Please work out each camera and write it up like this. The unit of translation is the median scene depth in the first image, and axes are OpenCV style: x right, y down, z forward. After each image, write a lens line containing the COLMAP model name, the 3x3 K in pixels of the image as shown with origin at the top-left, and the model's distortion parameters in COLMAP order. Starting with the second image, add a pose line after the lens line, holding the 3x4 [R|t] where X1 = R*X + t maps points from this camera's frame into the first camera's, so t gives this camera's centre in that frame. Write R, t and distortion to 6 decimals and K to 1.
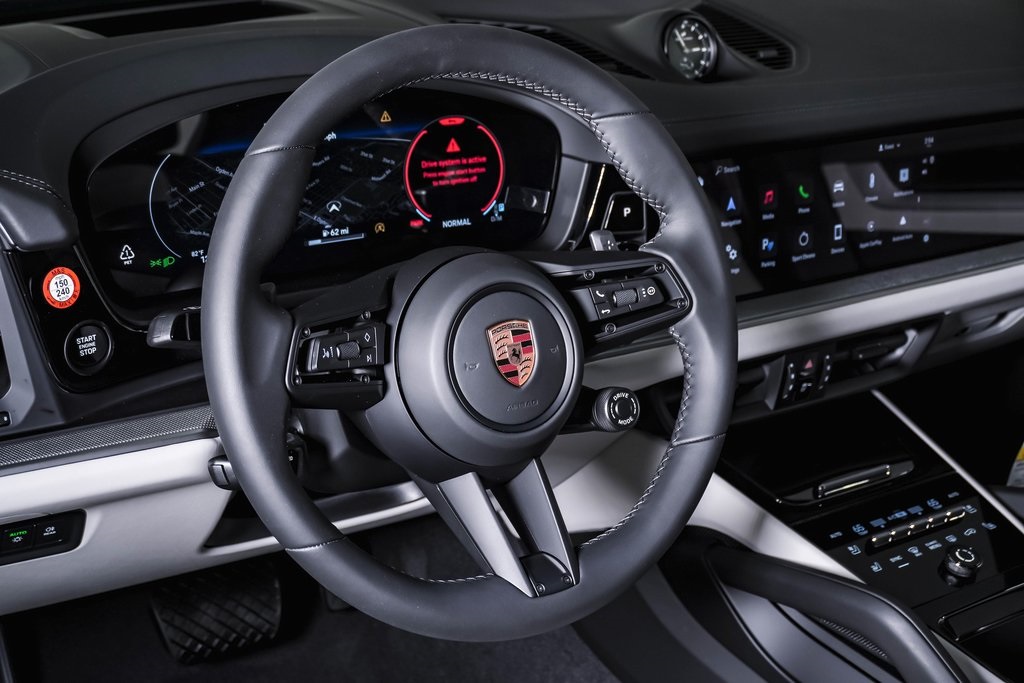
lens RADIAL K [[1412.7, 0, 512.0], [0, 1412.7, 341.5], [0, 0, 1]] dist [0.008127, 0.006847]
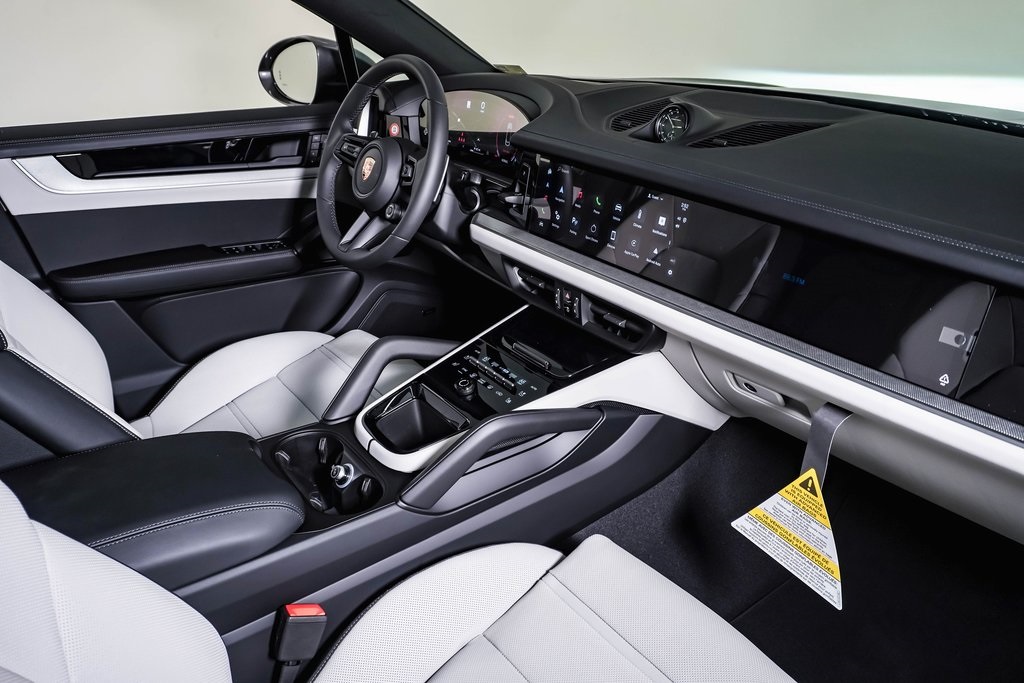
lens RADIAL K [[769.3, 0, 512.0], [0, 769.3, 341.5], [0, 0, 1]] dist [-0.030441, 0.007098]
pose [[0.058870, 0.372569, -0.926135, 1.223001], [-0.403255, 0.857556, 0.319348, -0.233565], [0.913192, 0.354669, 0.200725, 0.846474]]
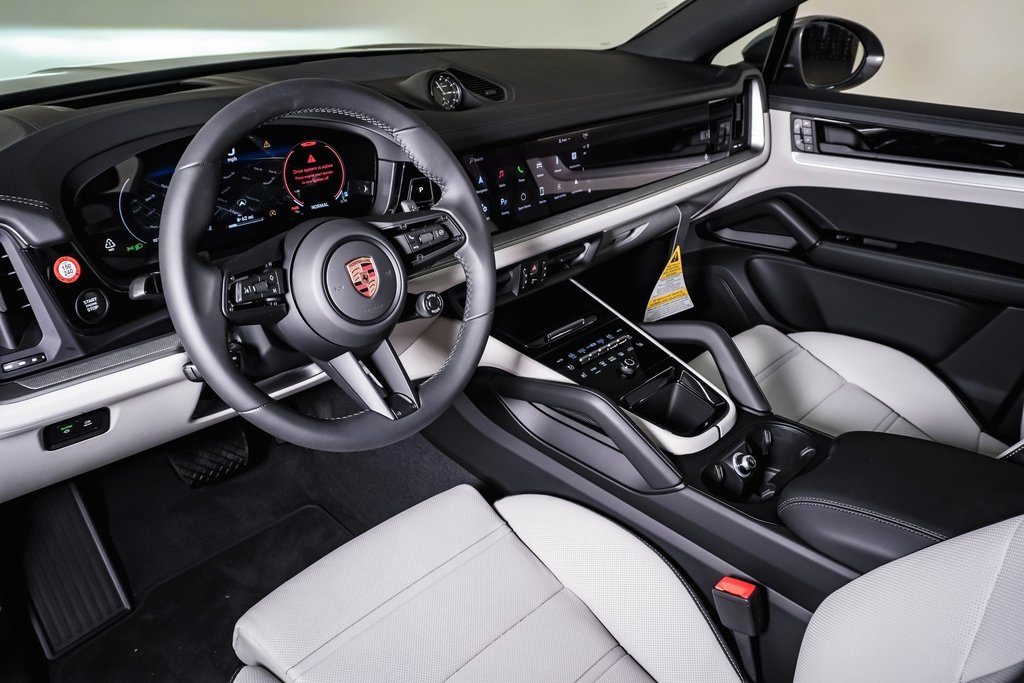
lens RADIAL K [[769.3, 0, 512.0], [0, 769.3, 341.5], [0, 0, 1]] dist [-0.030441, 0.007098]
pose [[0.975883, -0.130218, 0.175199, 0.002380], [0.114335, 0.988604, 0.097924, 0.010957], [-0.185954, -0.075531, 0.979651, 0.060584]]
